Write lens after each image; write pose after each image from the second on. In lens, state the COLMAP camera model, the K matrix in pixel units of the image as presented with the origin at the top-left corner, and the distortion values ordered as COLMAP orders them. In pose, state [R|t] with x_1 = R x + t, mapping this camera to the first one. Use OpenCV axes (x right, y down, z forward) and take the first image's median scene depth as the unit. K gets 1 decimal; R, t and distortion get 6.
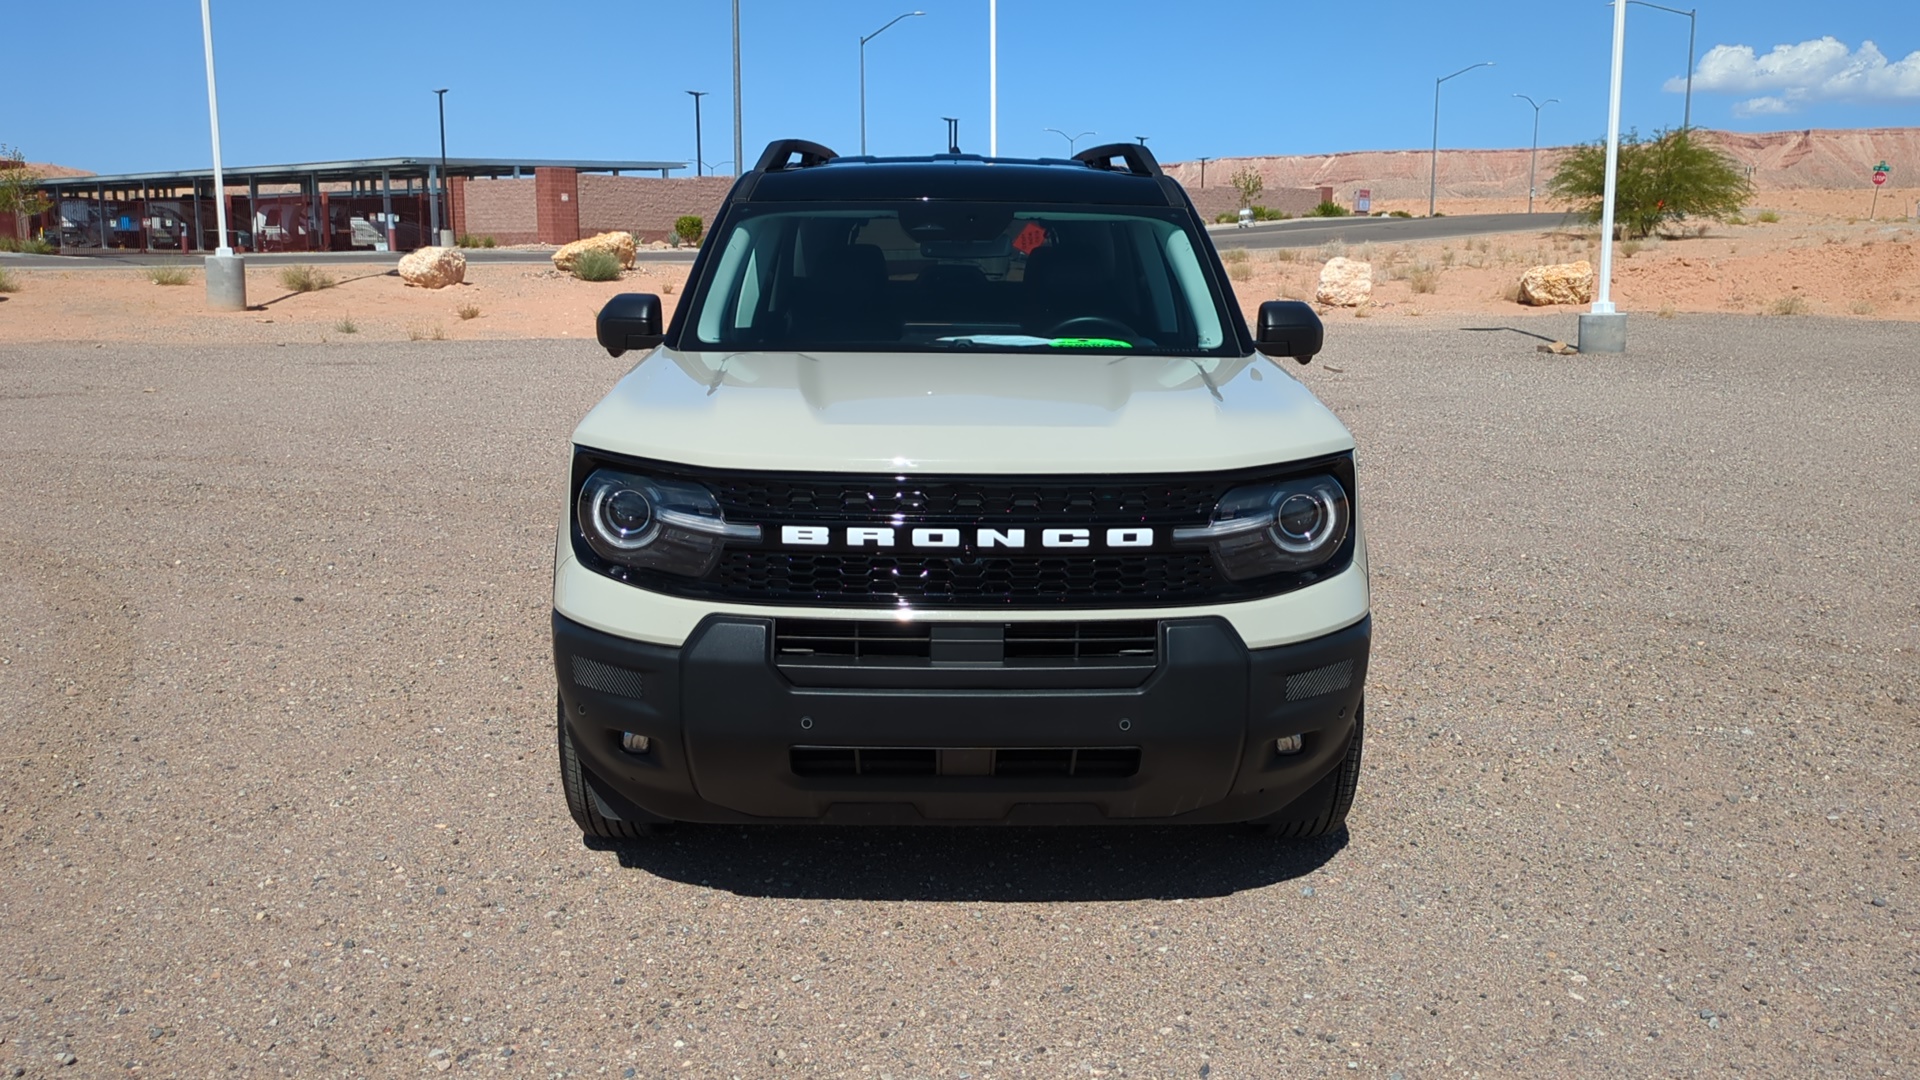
lens RADIAL K [[1639.9, 0, 976.0], [0, 1639.9, 540.1], [0, 0, 1]] dist [0.086210, -0.125935]
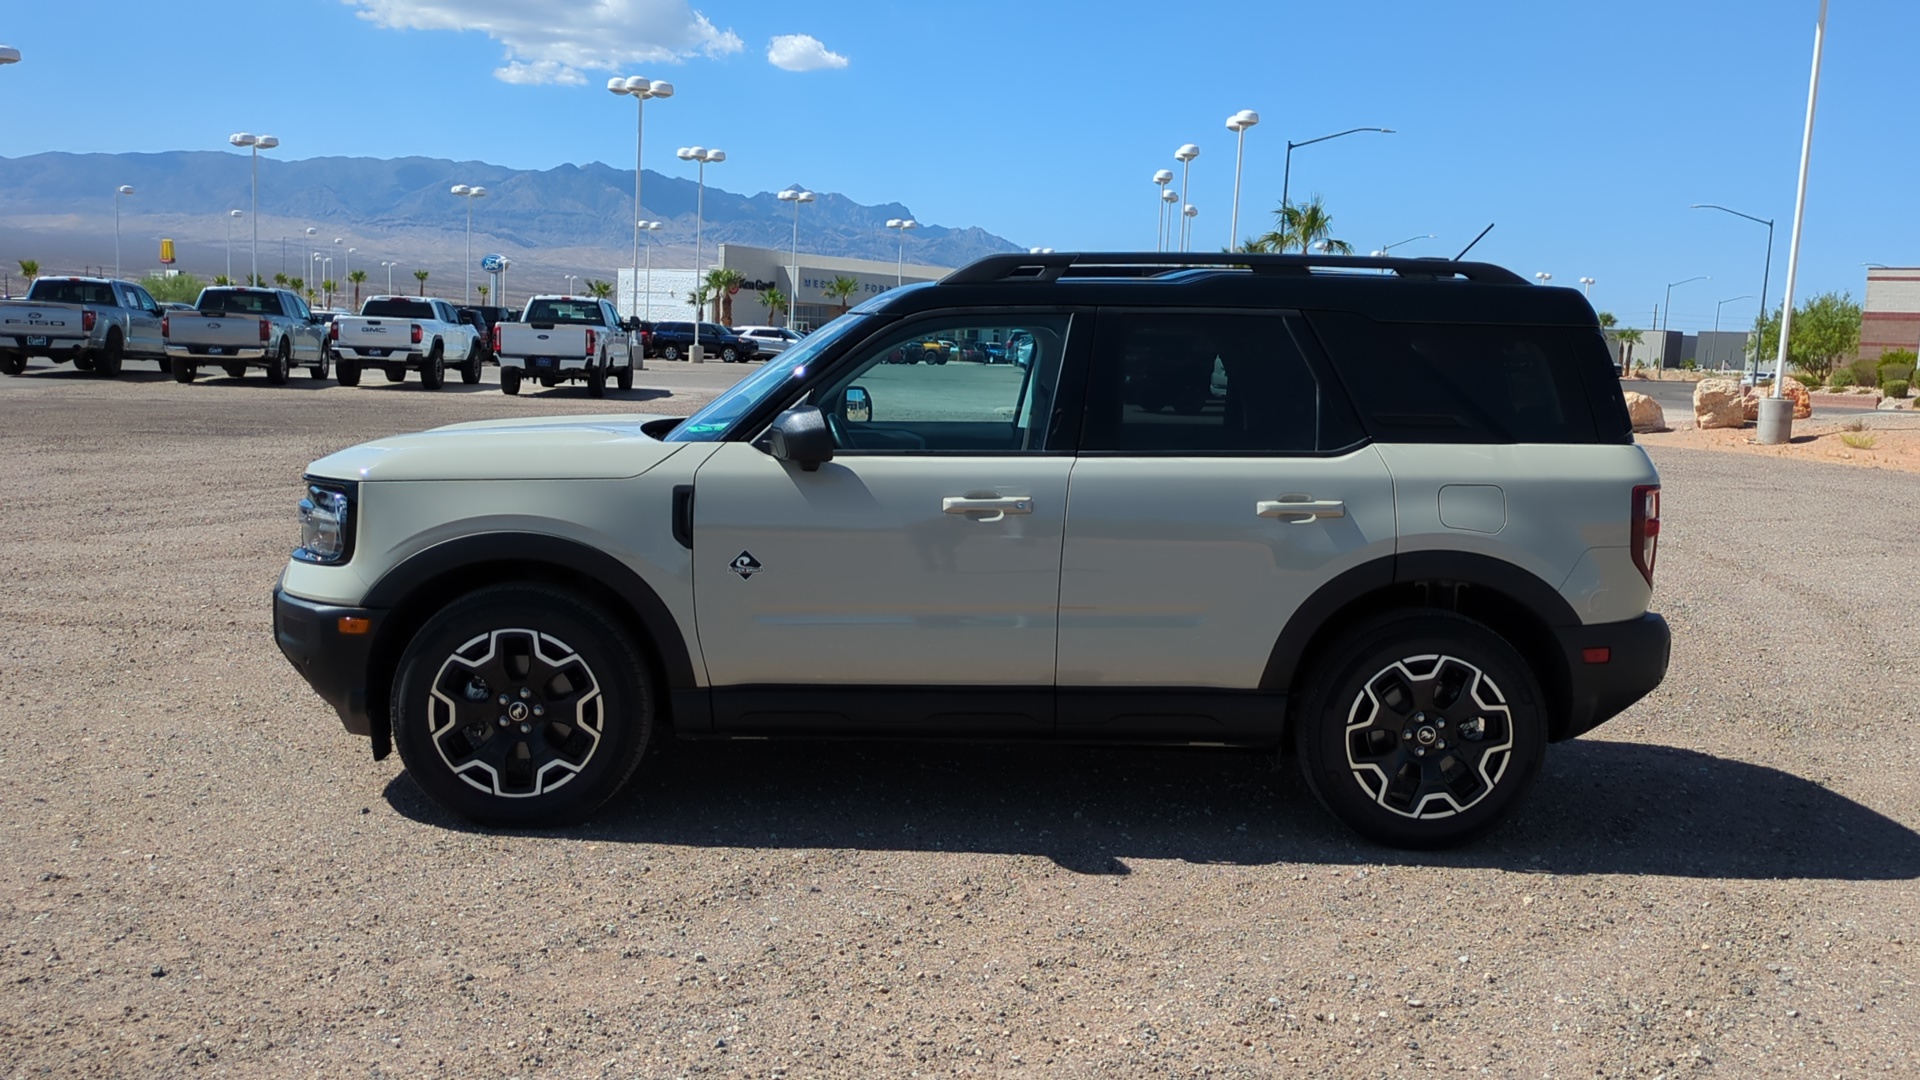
lens RADIAL K [[1639.9, 0, 976.0], [0, 1639.9, 540.1], [0, 0, 1]] dist [0.086210, -0.125935]
pose [[0.002853, 0.111485, -0.993762, 1.518835], [-0.211581, 0.971335, 0.108362, -0.251657], [0.977356, 0.209952, 0.026359, 1.406793]]
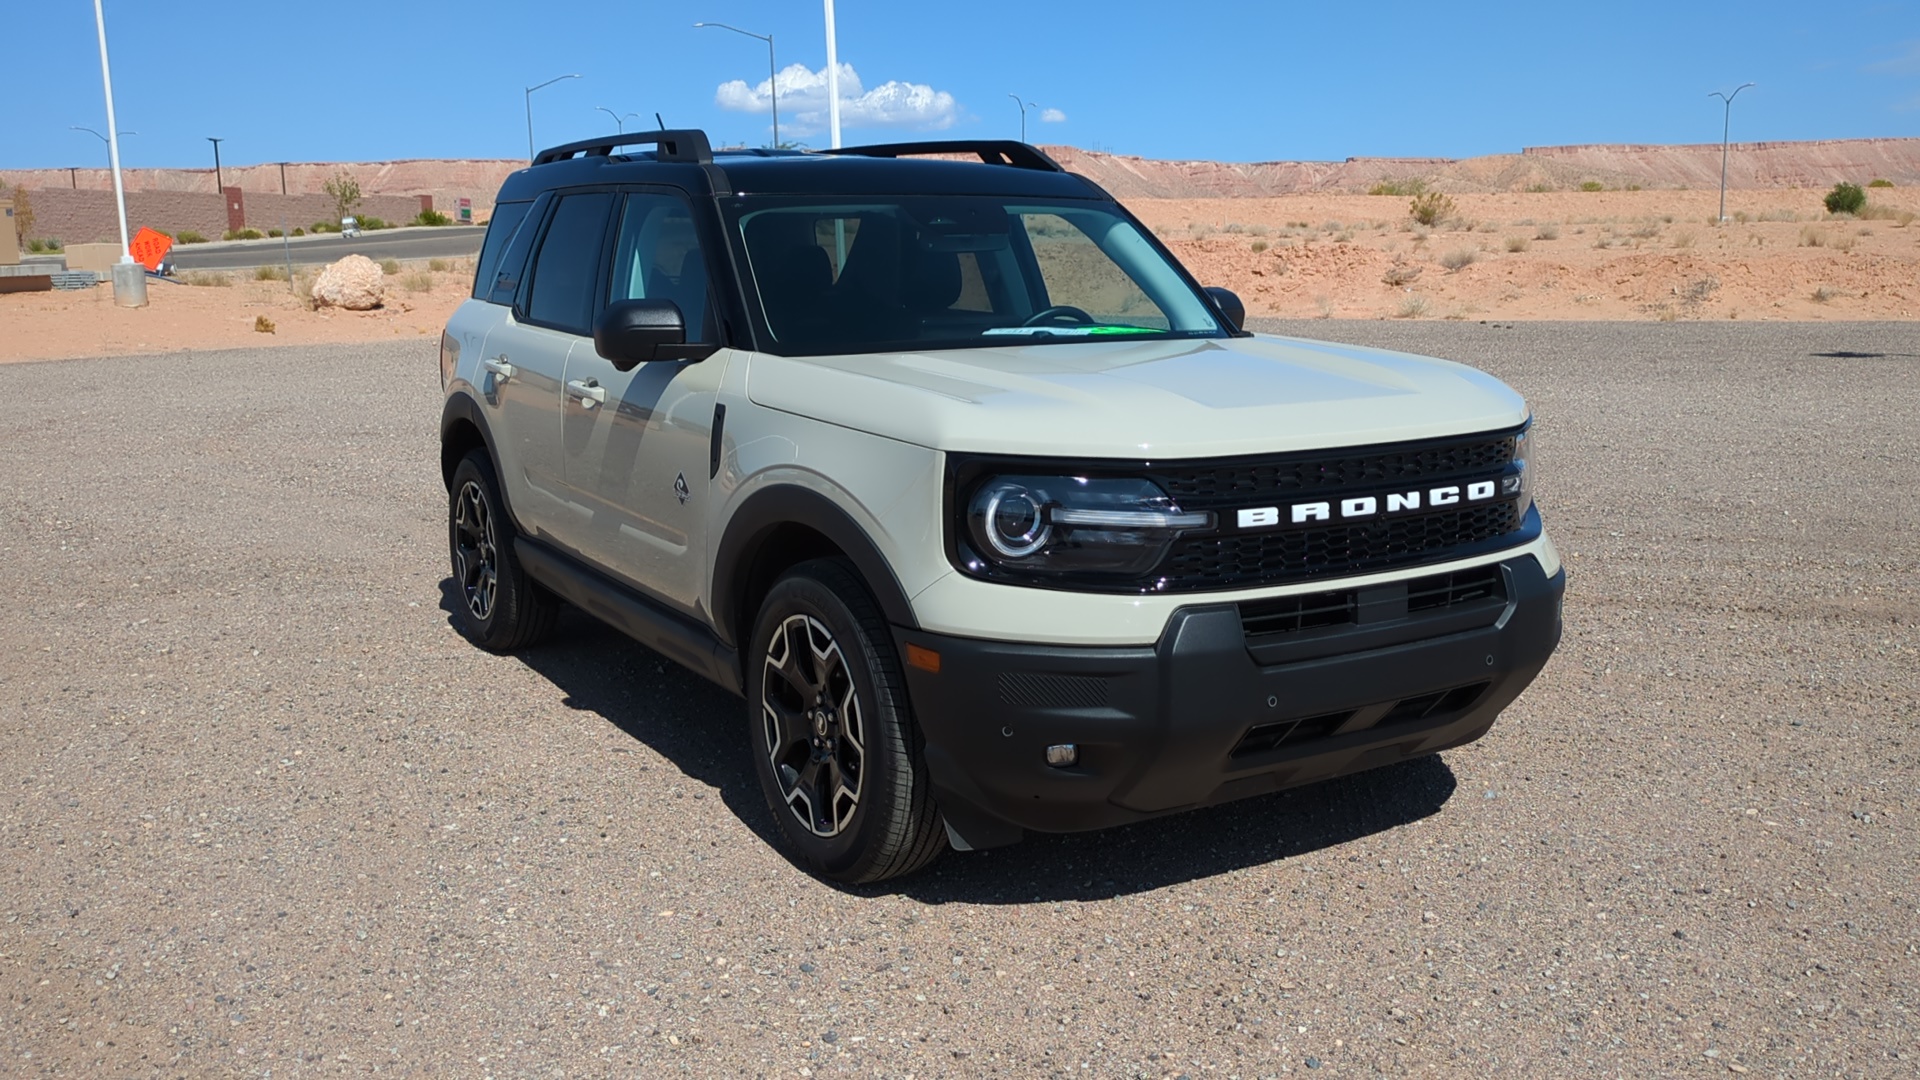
lens RADIAL K [[1639.9, 0, 976.0], [0, 1639.9, 540.1], [0, 0, 1]] dist [0.086210, -0.125935]
pose [[0.858379, -0.104750, 0.502207, -0.662380], [0.107671, 0.993914, 0.023278, -0.026976], [-0.501589, 0.034092, 0.864434, 0.182514]]
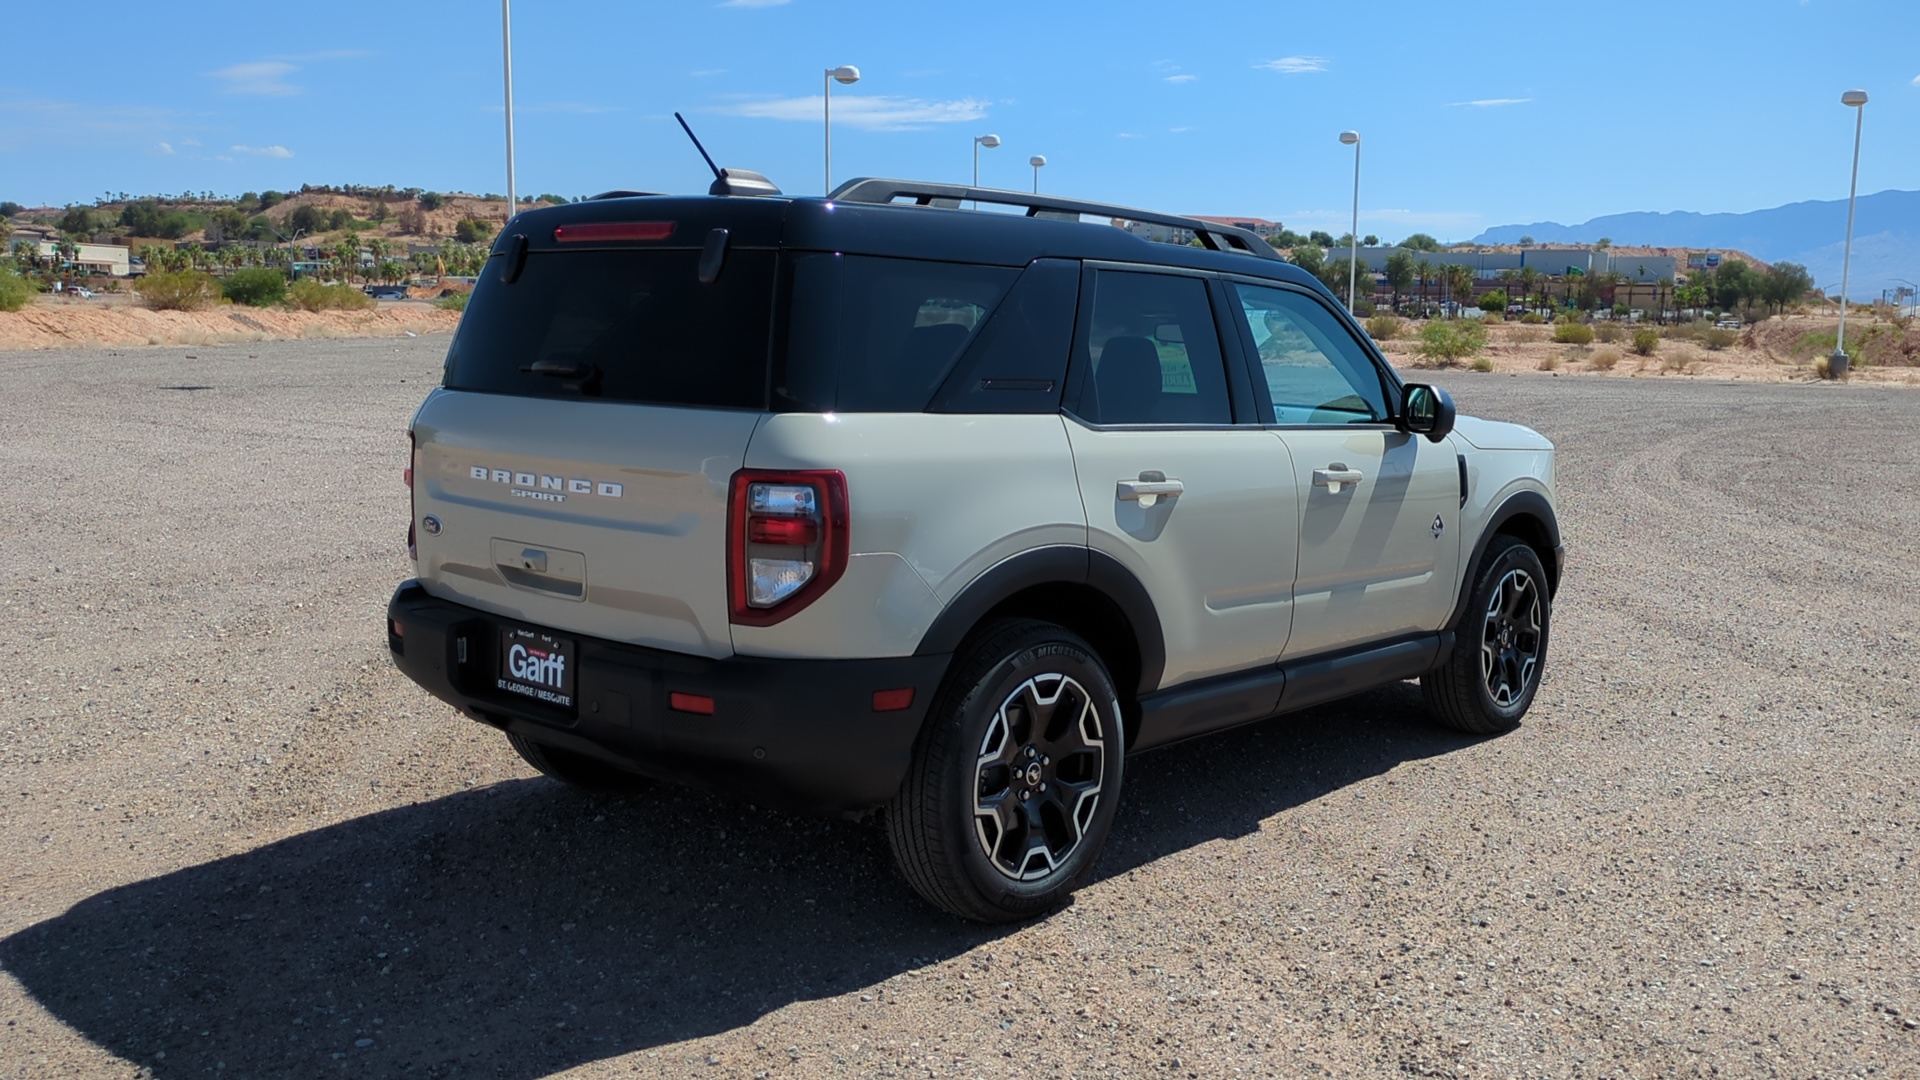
lens RADIAL K [[1639.9, 0, 976.0], [0, 1639.9, 540.1], [0, 0, 1]] dist [0.086210, -0.125935]
pose [[-0.734385, -0.112470, 0.669350, -0.948135], [0.091110, 0.960914, 0.261424, -0.466998], [-0.672591, 0.252970, -0.695434, 2.556586]]
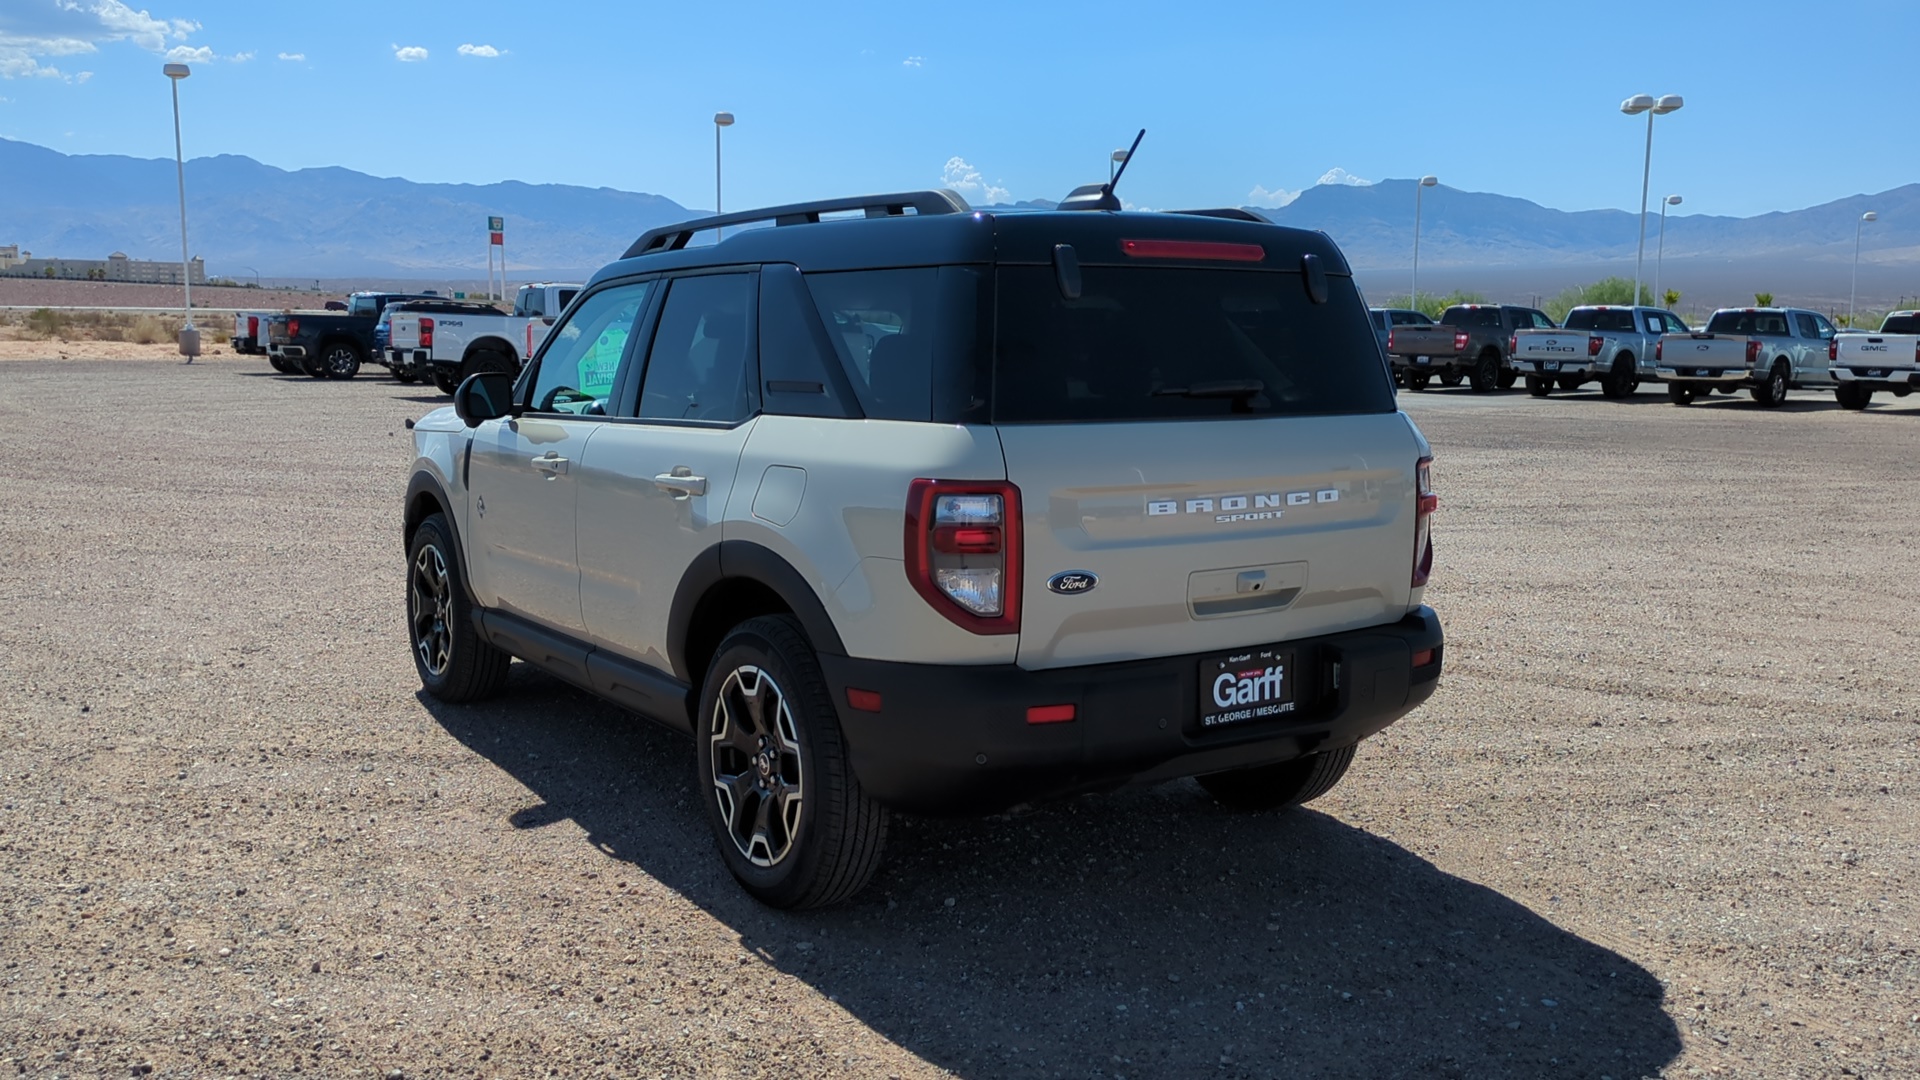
lens RADIAL K [[1639.9, 0, 976.0], [0, 1639.9, 540.1], [0, 0, 1]] dist [0.086210, -0.125935]
pose [[-0.840580, 0.050546, -0.539324, 0.682834], [-0.114174, 0.956737, 0.267615, -0.490936], [0.529518, 0.286529, -0.798443, 2.754665]]
